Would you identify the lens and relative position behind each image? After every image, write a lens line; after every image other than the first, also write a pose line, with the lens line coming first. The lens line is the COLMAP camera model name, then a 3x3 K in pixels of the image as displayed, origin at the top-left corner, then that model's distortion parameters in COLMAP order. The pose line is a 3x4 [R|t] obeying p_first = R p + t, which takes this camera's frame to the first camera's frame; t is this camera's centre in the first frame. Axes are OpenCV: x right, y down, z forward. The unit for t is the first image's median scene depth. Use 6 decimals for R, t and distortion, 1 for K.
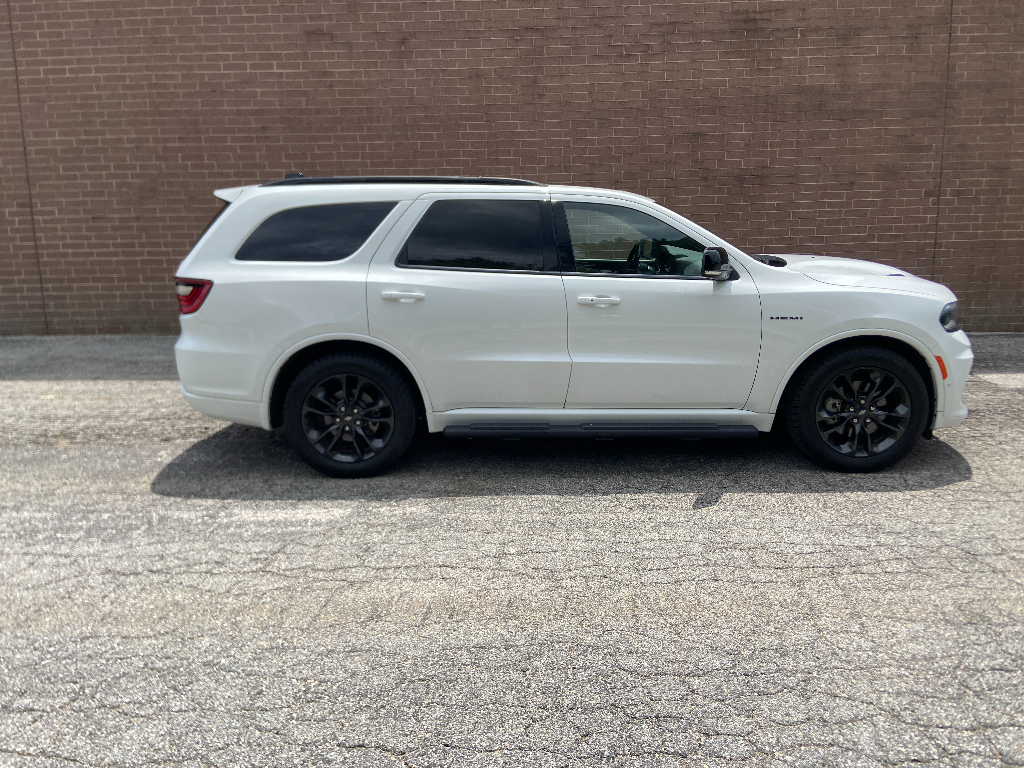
lens RADIAL K [[772.4, 0, 506.5], [0, 772.4, 381.2], [0, 0, 1]] dist [0.115927, -0.139286]
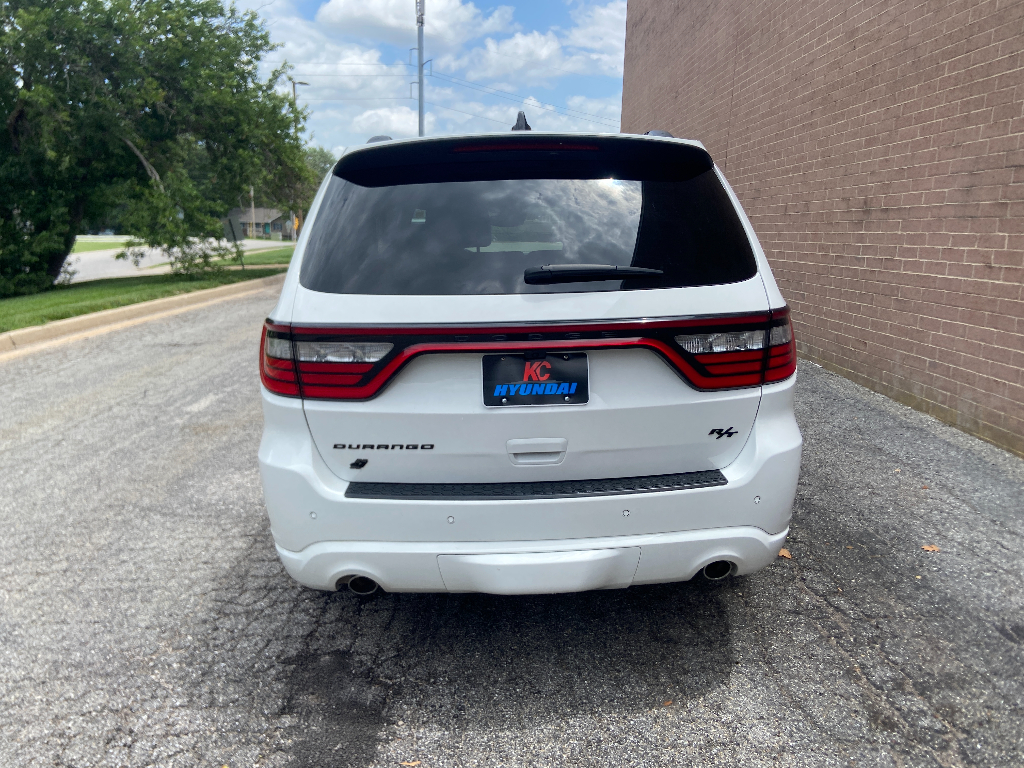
lens RADIAL K [[774.2, 0, 518.6], [0, 774.2, 381.1], [0, 0, 1]] dist [0.120509, -0.150604]
pose [[0.050893, 0.211265, -0.976103, 0.591525], [-0.213336, 0.957110, 0.196031, -0.144460], [0.975652, 0.198262, 0.093781, 0.673052]]
